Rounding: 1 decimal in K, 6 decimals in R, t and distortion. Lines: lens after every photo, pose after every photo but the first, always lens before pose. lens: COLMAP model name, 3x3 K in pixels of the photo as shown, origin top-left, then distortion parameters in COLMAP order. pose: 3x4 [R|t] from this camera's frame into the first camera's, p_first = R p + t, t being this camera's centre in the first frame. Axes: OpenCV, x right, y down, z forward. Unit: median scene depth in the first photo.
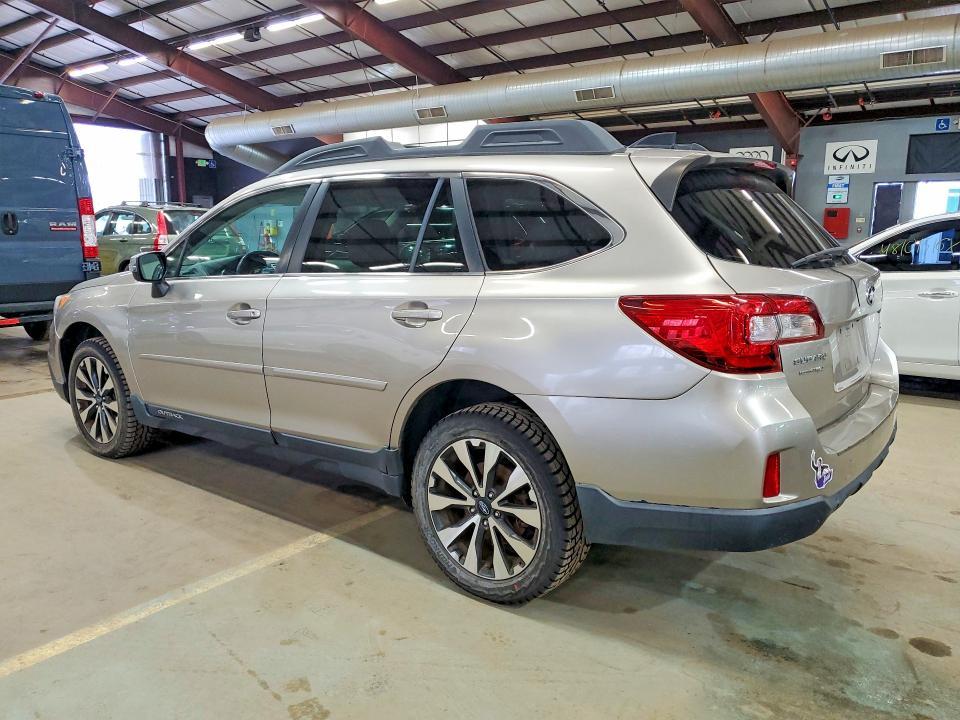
lens RADIAL K [[761.7, 0, 476.7], [0, 761.7, 358.4], [0, 0, 1]] dist [0.041035, -0.003481]
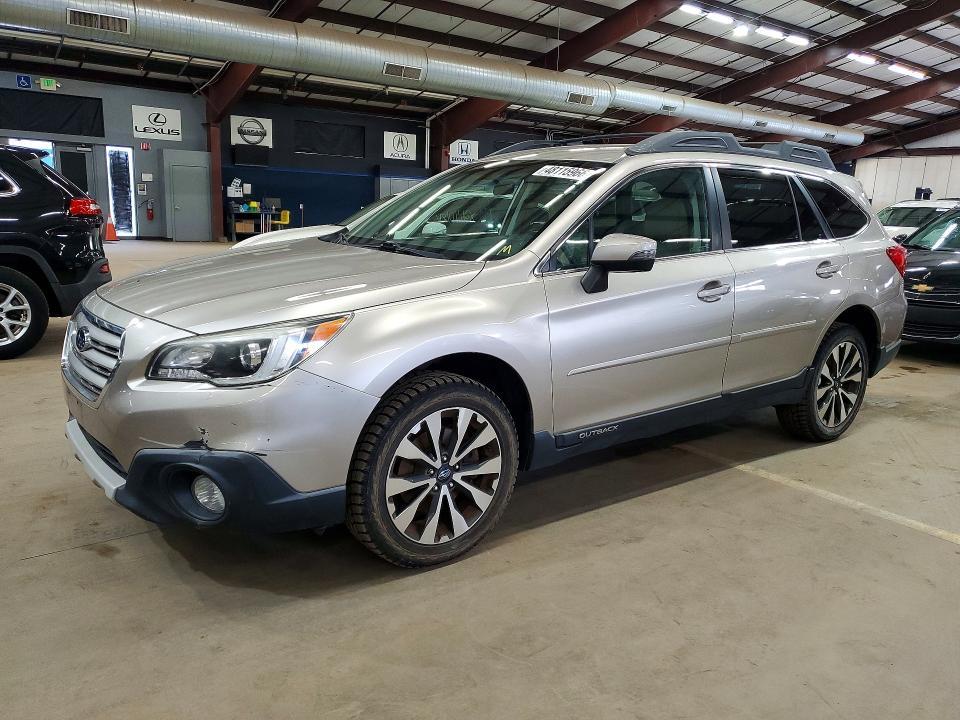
lens RADIAL K [[761.7, 0, 476.7], [0, 761.7, 358.4], [0, 0, 1]] dist [0.041035, -0.003481]
pose [[0.242623, -0.193606, 0.950606, -1.293300], [0.136928, 0.976908, 0.164015, -0.174662], [-0.960409, 0.090371, 0.263530, 0.968325]]
